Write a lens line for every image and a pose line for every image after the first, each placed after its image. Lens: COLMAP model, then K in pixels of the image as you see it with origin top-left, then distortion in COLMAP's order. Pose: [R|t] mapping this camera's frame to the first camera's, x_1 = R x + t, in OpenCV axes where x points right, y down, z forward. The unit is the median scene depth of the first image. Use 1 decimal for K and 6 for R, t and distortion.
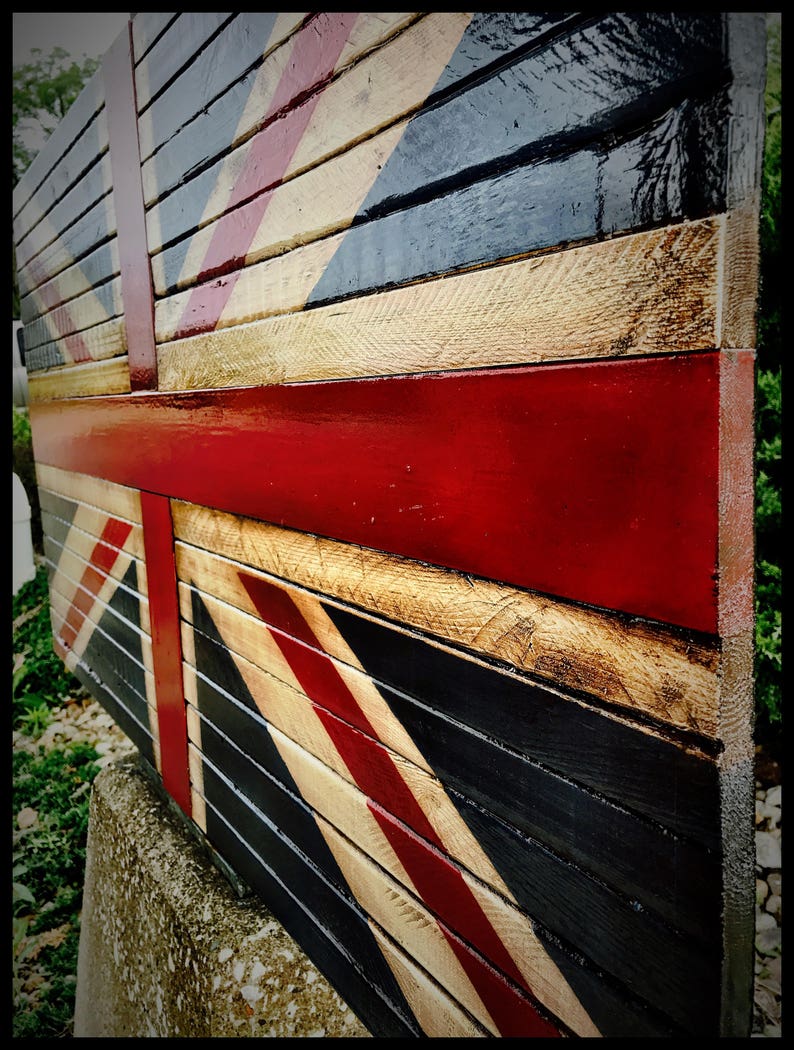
lens RADIAL K [[858.5, 0, 397.1], [0, 858.5, 523.7], [0, 0, 1]] dist [0.053046, 0.000581]
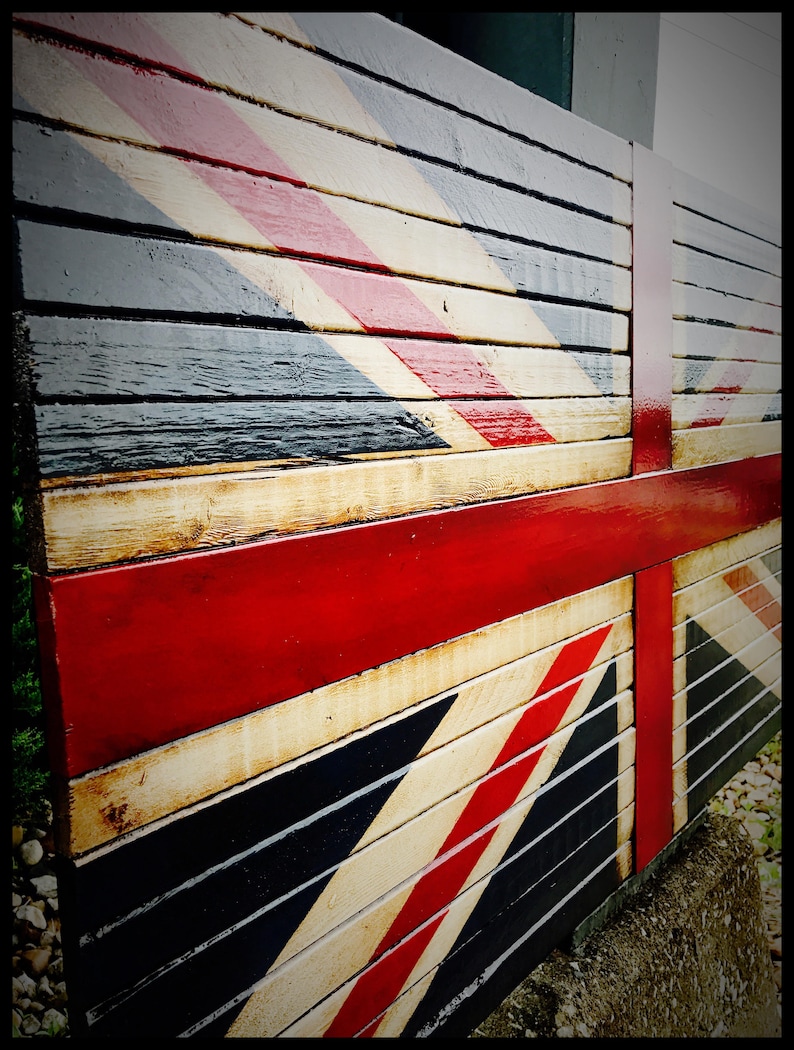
lens RADIAL K [[858.5, 0, 396.8], [0, 858.5, 525.0], [0, 0, 1]] dist [0.053046, 0.000581]
pose [[-0.311498, -0.072386, 0.947486, -1.520674], [0.186345, 0.973081, 0.135605, -0.368357], [-0.931797, 0.218800, -0.289624, 2.030725]]
